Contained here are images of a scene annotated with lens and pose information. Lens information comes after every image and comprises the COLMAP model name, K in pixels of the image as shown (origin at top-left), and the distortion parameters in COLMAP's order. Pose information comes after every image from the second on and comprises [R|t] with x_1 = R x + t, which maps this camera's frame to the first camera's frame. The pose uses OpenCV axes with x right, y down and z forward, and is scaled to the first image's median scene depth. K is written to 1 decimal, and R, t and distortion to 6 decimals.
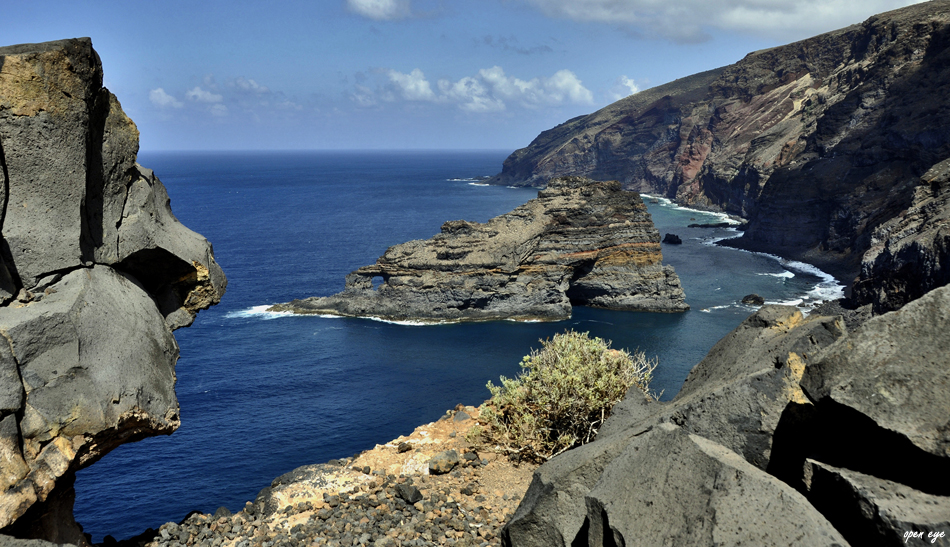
lens RADIAL K [[884.3, 0, 474.9], [0, 884.3, 273.6], [0, 0, 1]] dist [0.002804, 0.000000]
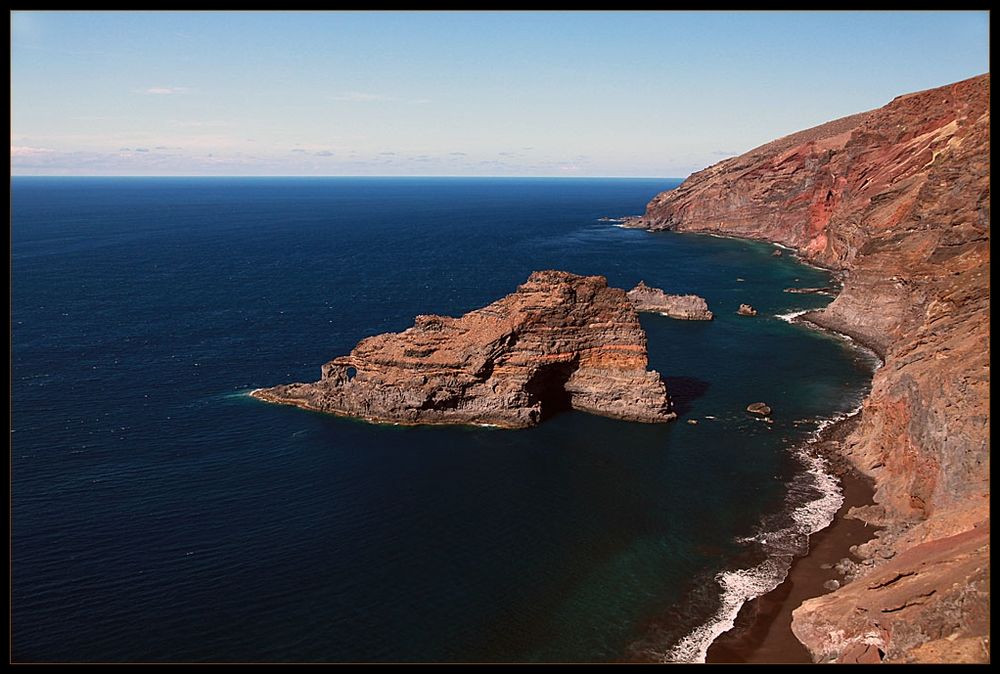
lens RADIAL K [[812.4, 0, 500.1], [0, 812.4, 336.5], [0, 0, 1]] dist [0.004691, 0.007626]
pose [[0.979231, 0.041013, -0.198555, 0.226544], [-0.030244, 0.997918, 0.056969, -0.087456], [0.200478, -0.049781, 0.978433, 0.144319]]
